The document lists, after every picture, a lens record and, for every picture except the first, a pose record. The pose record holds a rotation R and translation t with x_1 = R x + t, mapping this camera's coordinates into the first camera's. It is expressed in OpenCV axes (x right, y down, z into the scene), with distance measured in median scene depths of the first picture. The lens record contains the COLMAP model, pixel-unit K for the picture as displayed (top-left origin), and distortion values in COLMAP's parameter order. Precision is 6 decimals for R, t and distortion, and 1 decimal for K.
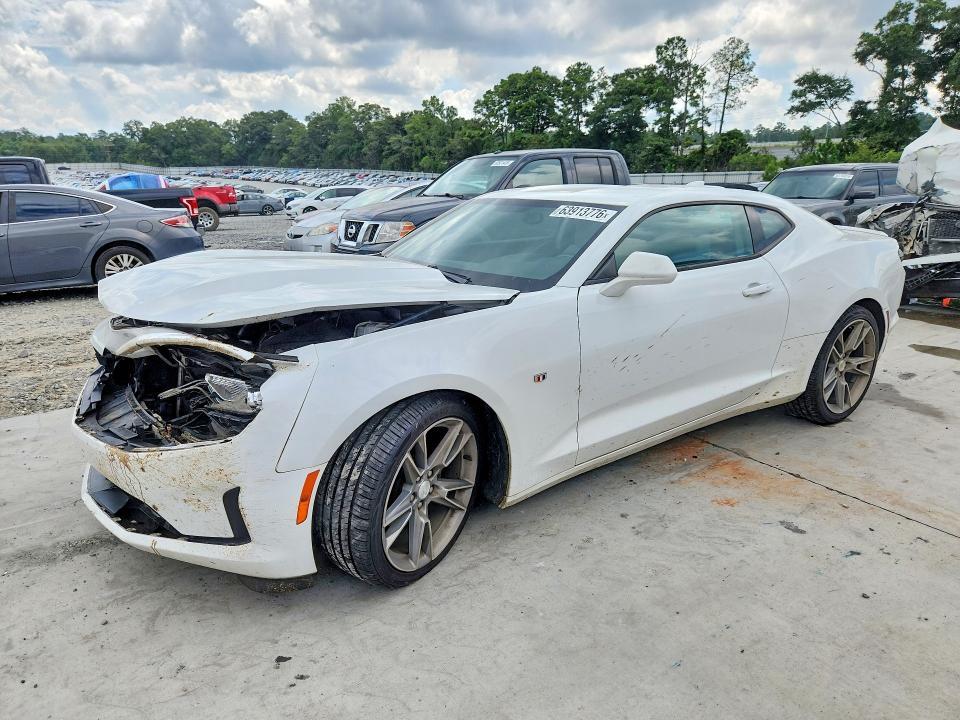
lens RADIAL K [[663.2, 0, 480.0], [0, 663.2, 360.0], [0, 0, 1]] dist [0.021813, -0.000332]
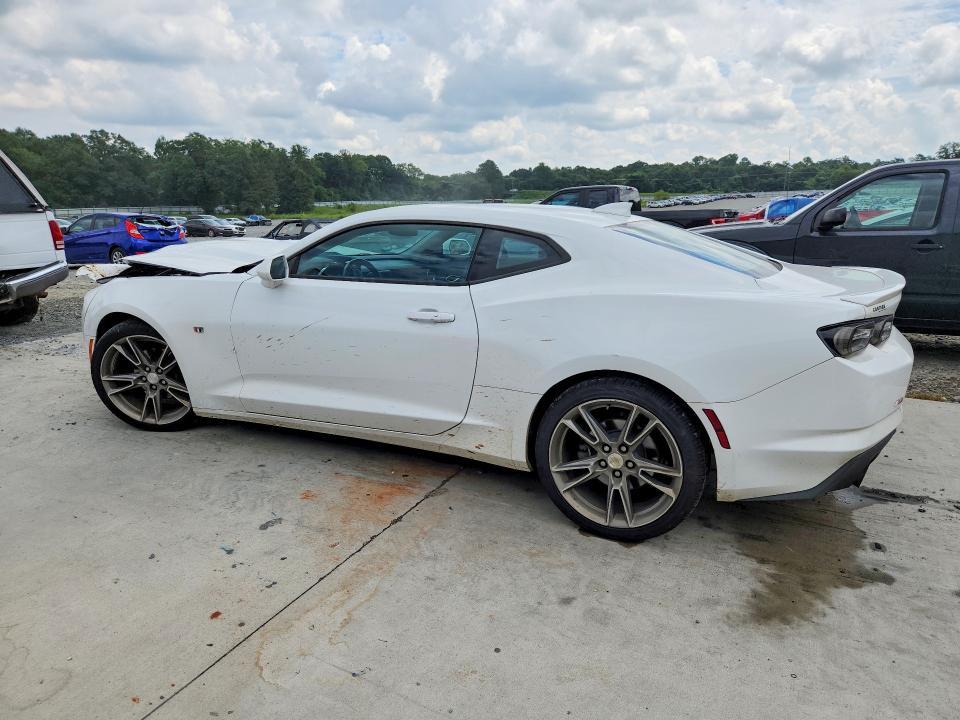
lens RADIAL K [[654.5, 0, 480.0], [0, 654.5, 360.0], [0, 0, 1]] dist [0.077464, -0.073827]
pose [[0.478882, 0.209618, -0.852486, 1.266741], [-0.238620, 0.965594, 0.103386, -0.159822], [0.844827, 0.153911, 0.512425, 0.613529]]
